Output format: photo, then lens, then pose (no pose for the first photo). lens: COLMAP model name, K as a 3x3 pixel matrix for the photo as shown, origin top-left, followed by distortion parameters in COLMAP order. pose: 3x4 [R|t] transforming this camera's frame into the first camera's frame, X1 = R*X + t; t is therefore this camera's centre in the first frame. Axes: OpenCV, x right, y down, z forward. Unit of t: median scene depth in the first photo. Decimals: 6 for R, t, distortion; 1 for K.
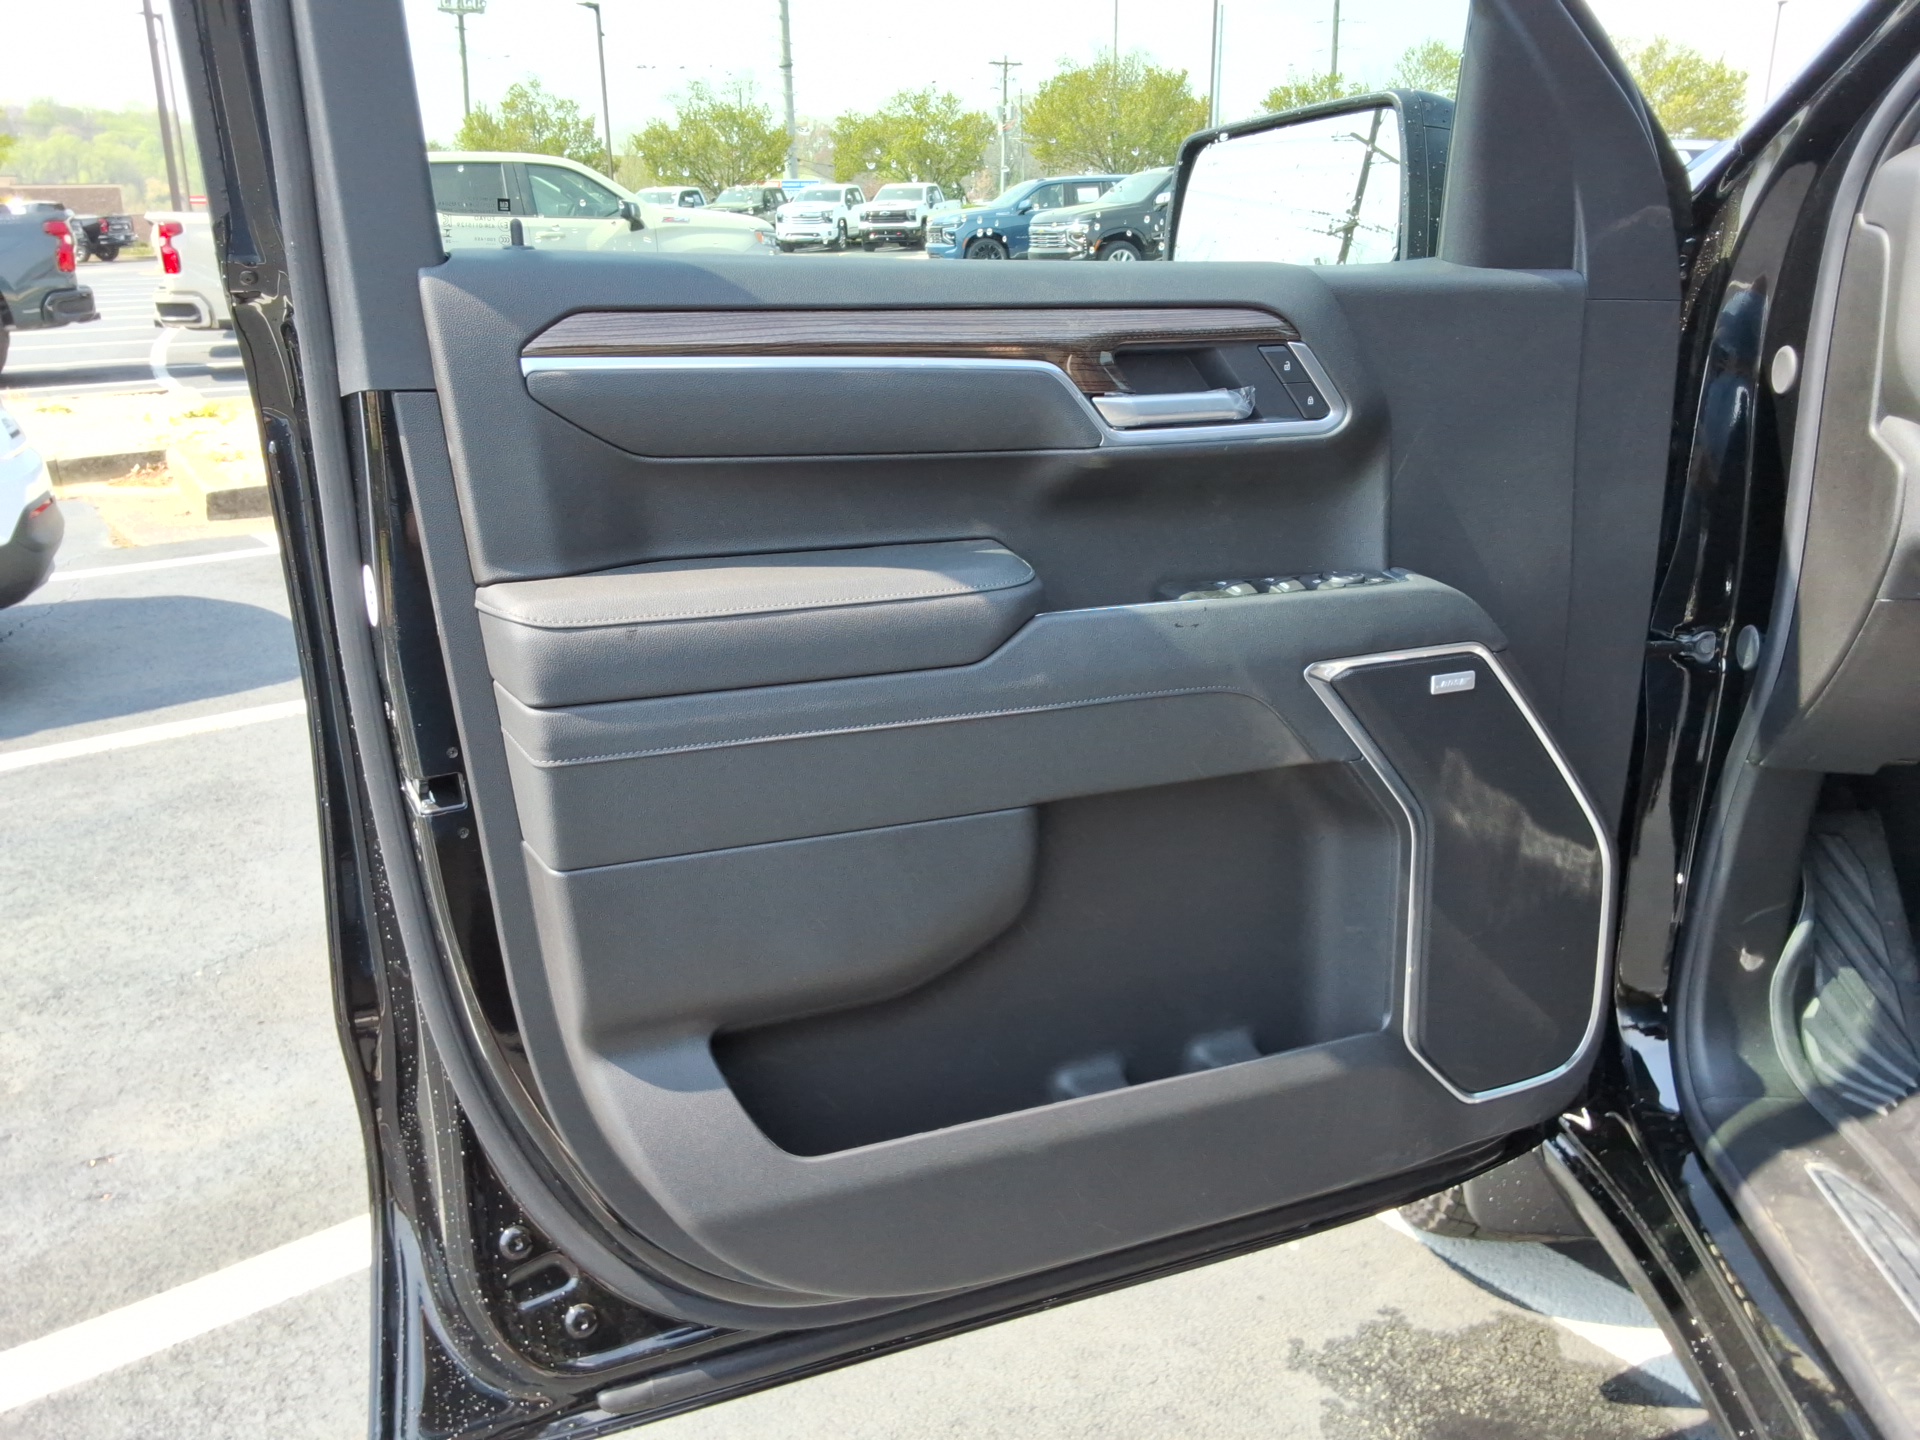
lens RADIAL K [[1551.0, 0, 975.7], [0, 1551.0, 703.1], [0, 0, 1]] dist [0.076328, -0.118121]
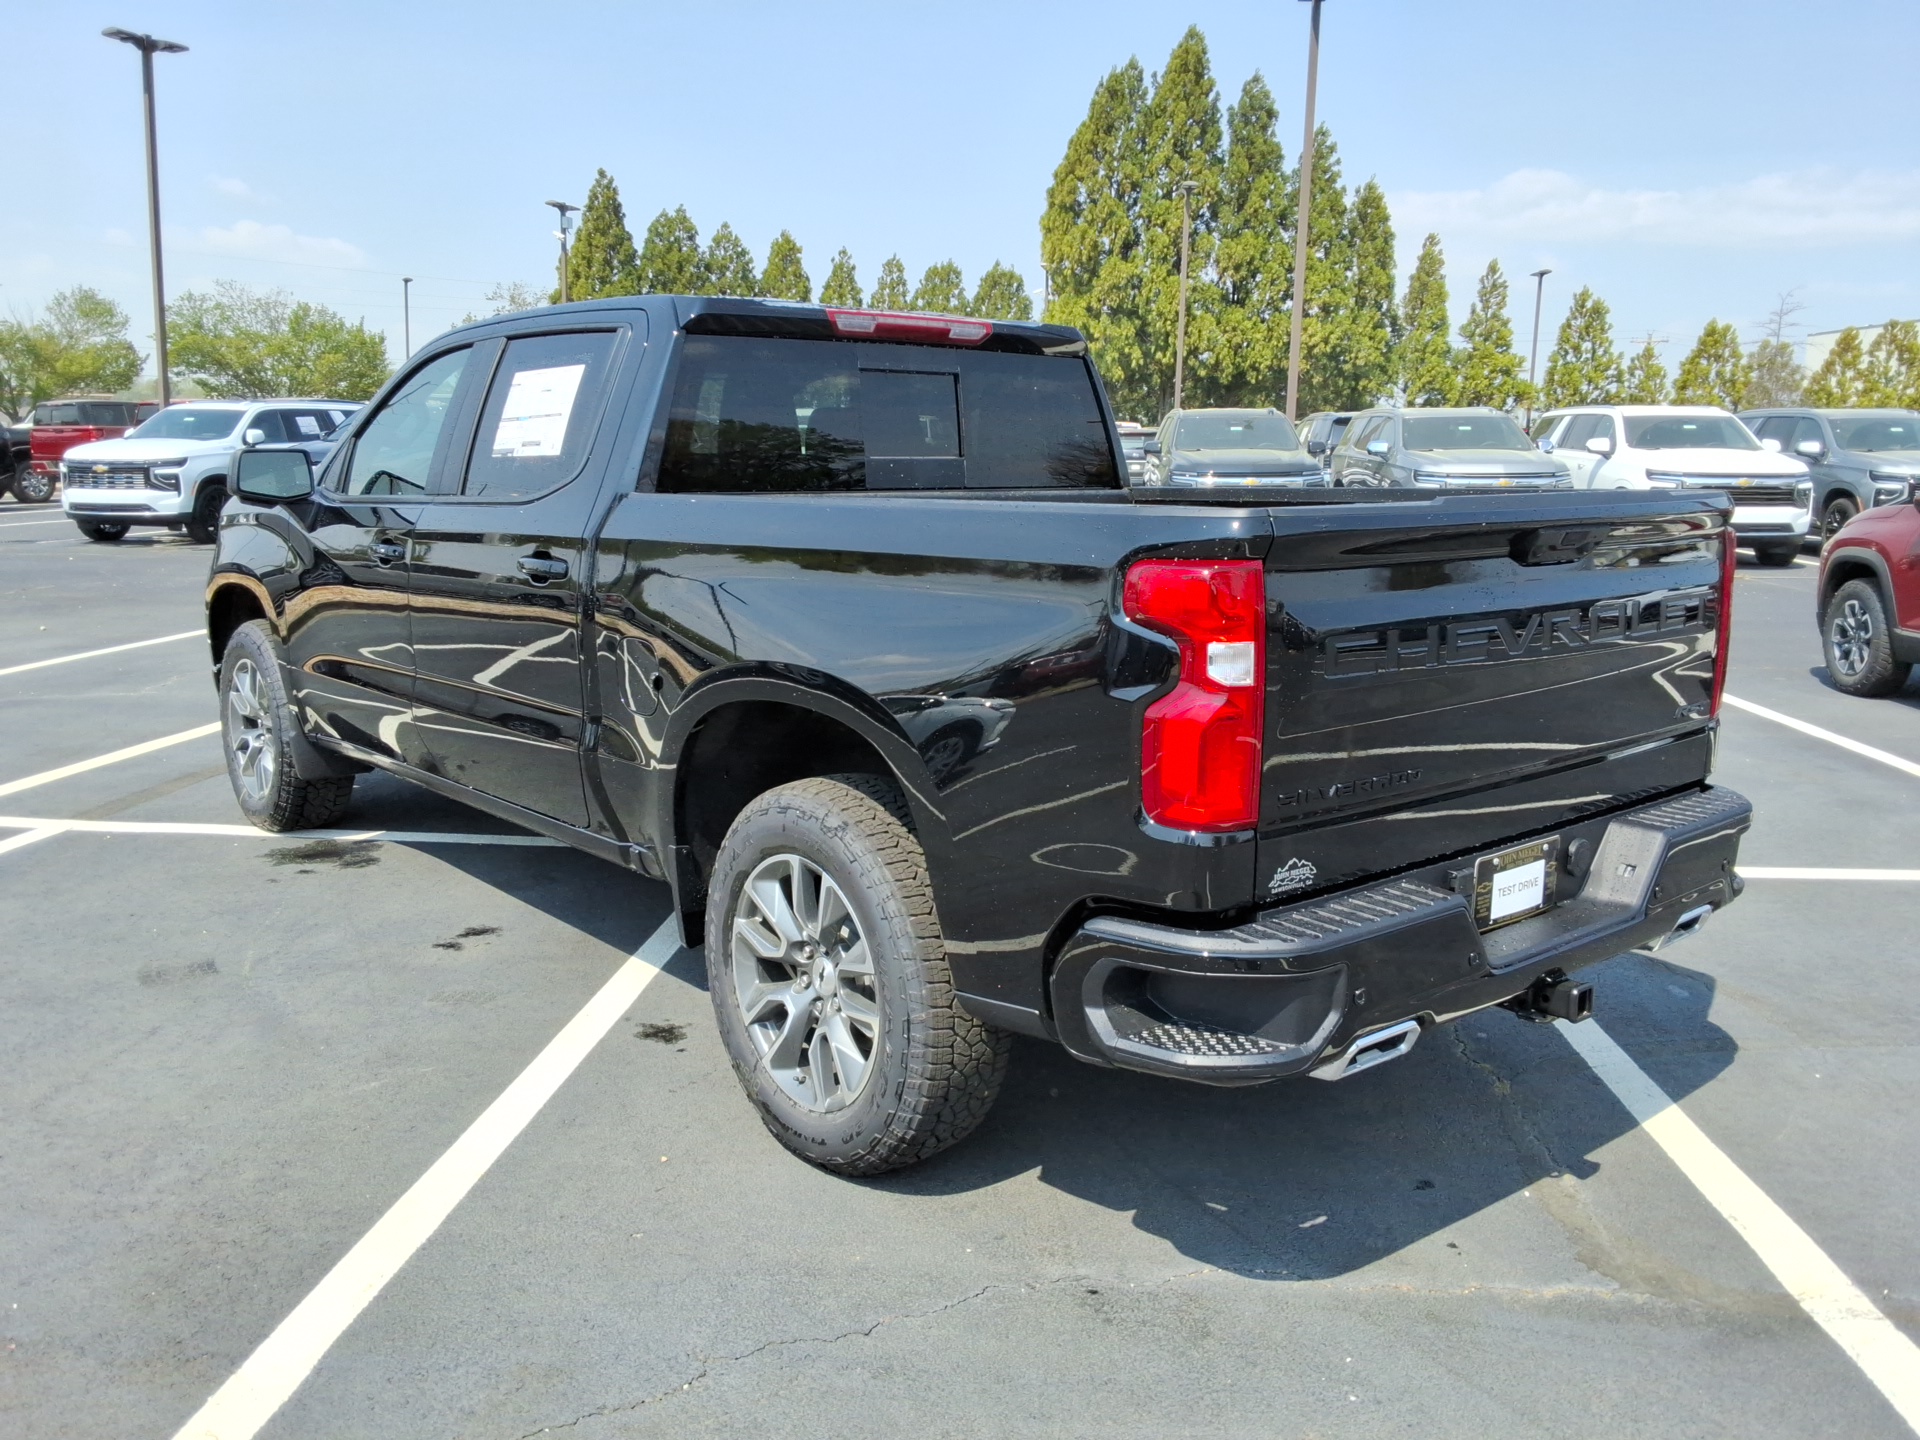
lens RADIAL K [[1539.3, 0, 974.7], [0, 1539.3, 706.0], [0, 0, 1]] dist [0.105015, -0.164595]
pose [[0.710018, -0.094977, 0.697749, -0.034440], [0.191919, 0.979452, -0.061971, 0.023820], [-0.677526, 0.177912, 0.713657, -0.083466]]
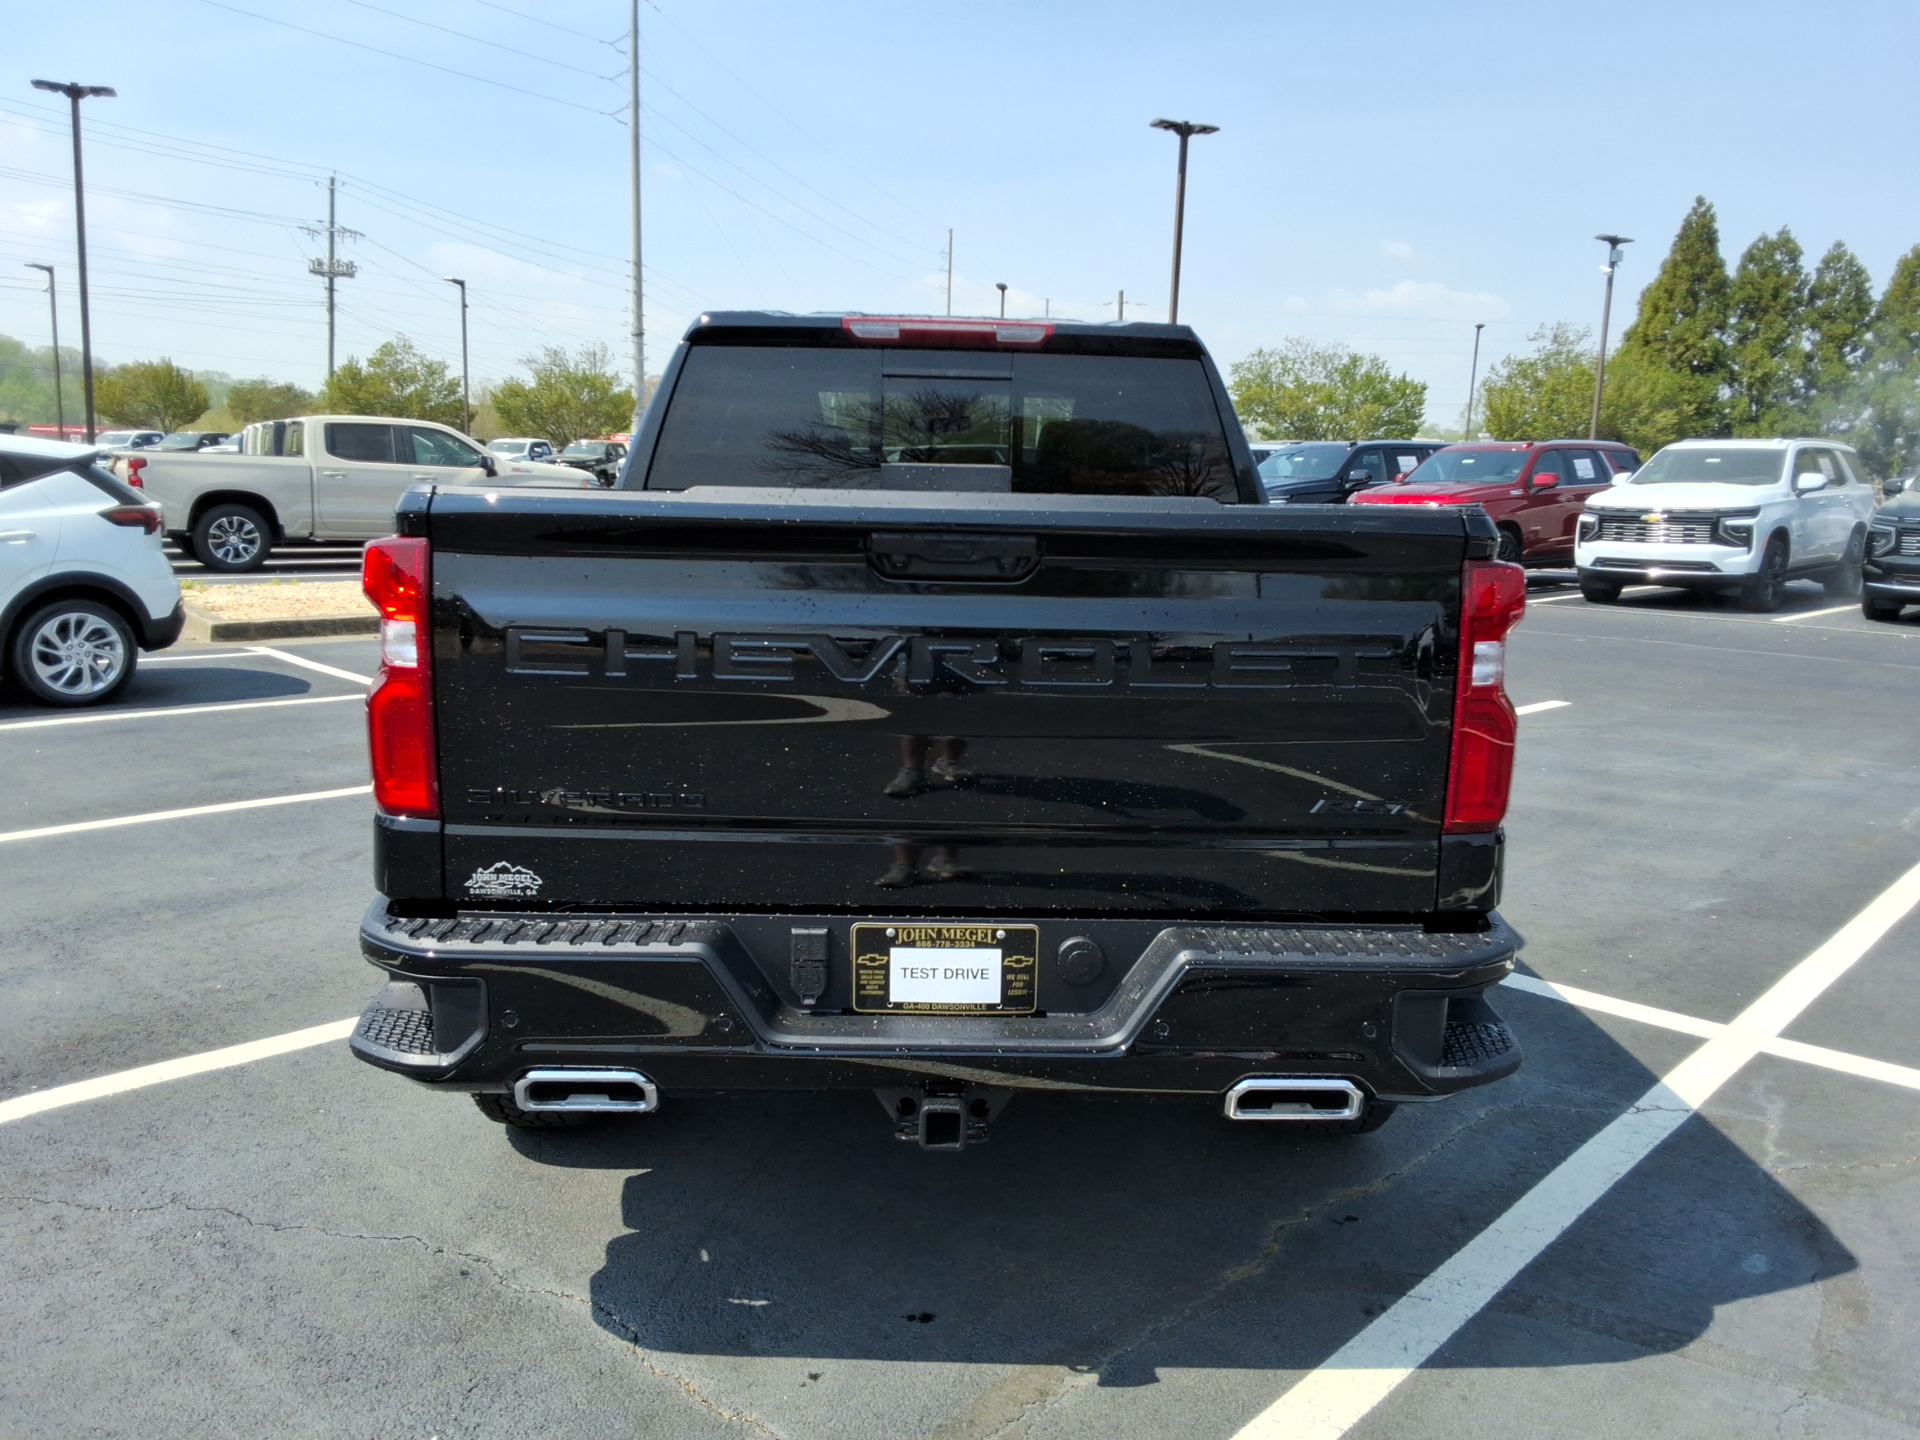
lens RADIAL K [[1539.3, 0, 974.7], [0, 1539.3, 706.0], [0, 0, 1]] dist [0.105015, -0.164595]
pose [[0.994697, 0.022731, 0.100306, 0.021419], [-0.007019, 0.988000, -0.154291, 0.030613], [-0.102610, 0.152769, 0.982921, -0.104208]]
